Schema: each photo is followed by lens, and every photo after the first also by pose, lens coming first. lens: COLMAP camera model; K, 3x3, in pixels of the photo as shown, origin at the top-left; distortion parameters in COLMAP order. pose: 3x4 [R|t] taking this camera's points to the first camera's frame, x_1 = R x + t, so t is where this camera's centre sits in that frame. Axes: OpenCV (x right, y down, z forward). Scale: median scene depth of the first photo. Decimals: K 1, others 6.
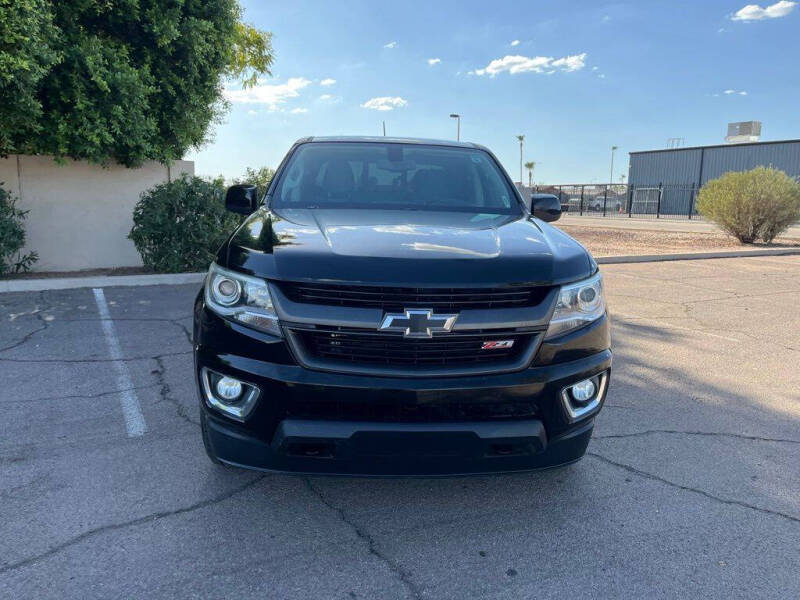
lens RADIAL K [[613.0, 0, 398.8], [0, 613.0, 300.8], [0, 0, 1]] dist [0.052731, -0.069253]
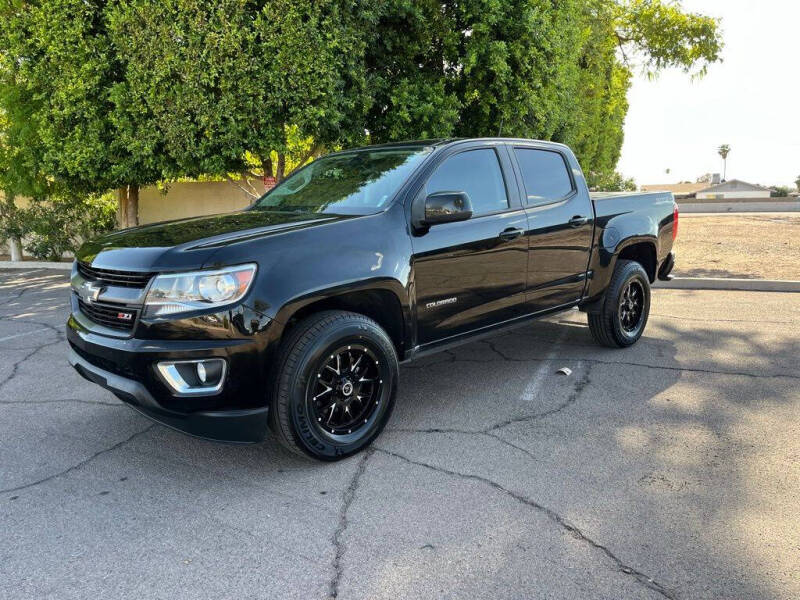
lens RADIAL K [[613.0, 0, 398.0], [0, 613.0, 306.2], [0, 0, 1]] dist [0.052731, -0.069253]
pose [[0.642604, 0.098996, -0.759776, 1.140516], [-0.101218, 0.993896, 0.043892, -0.047002], [0.759483, 0.048698, 0.648702, 0.462454]]
